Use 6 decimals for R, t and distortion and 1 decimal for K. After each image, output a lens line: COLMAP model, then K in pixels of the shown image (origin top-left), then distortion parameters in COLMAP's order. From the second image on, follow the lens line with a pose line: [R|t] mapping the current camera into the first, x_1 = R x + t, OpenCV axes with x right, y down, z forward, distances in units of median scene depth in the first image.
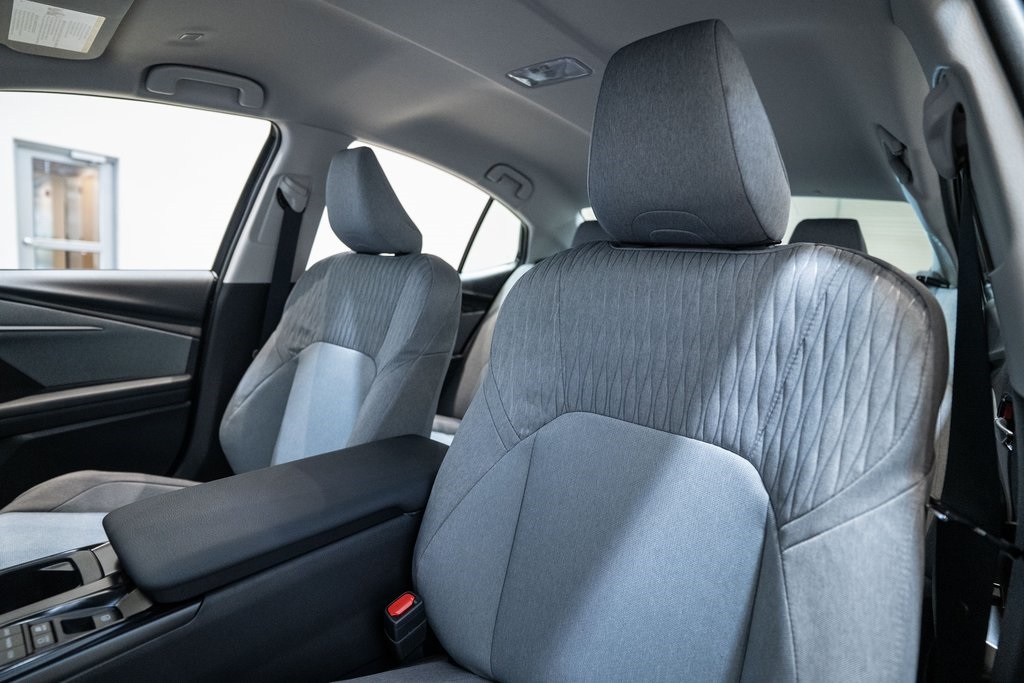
lens RADIAL K [[534.5, 0, 505.4], [0, 534.5, 337.1], [0, 0, 1]] dist [-0.069119, 0.040709]
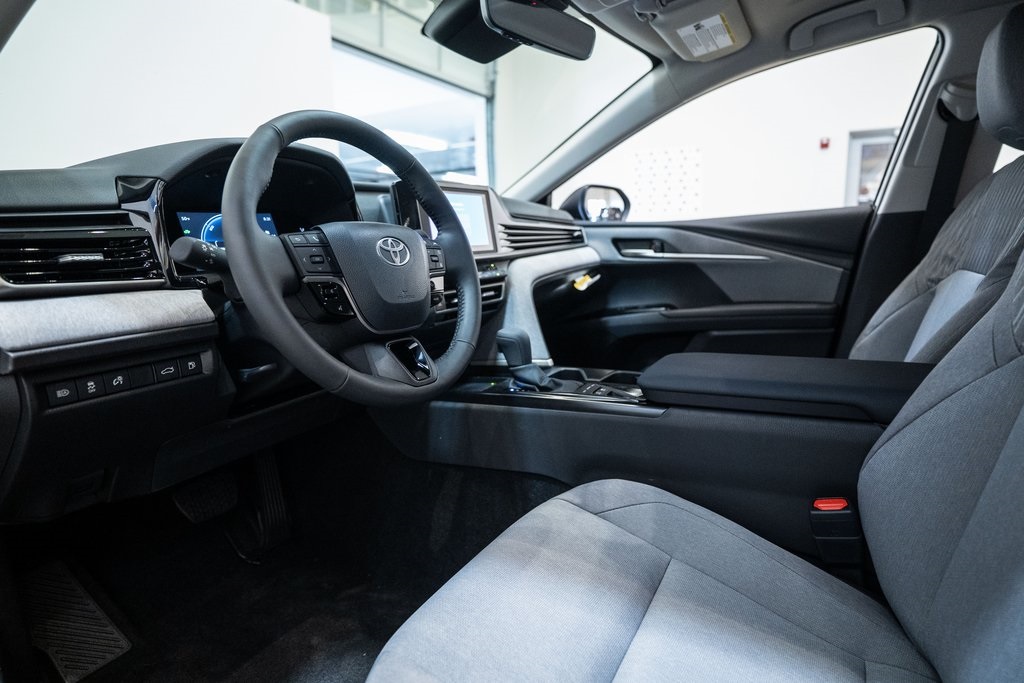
lens RADIAL K [[534.5, 0, 505.4], [0, 534.5, 337.1], [0, 0, 1]] dist [-0.069119, 0.040709]
pose [[0.190820, 0.107539, -0.975717, 0.332221], [-0.078686, 0.992458, 0.093996, 0.093516], [0.978466, 0.058839, 0.197842, 0.122330]]
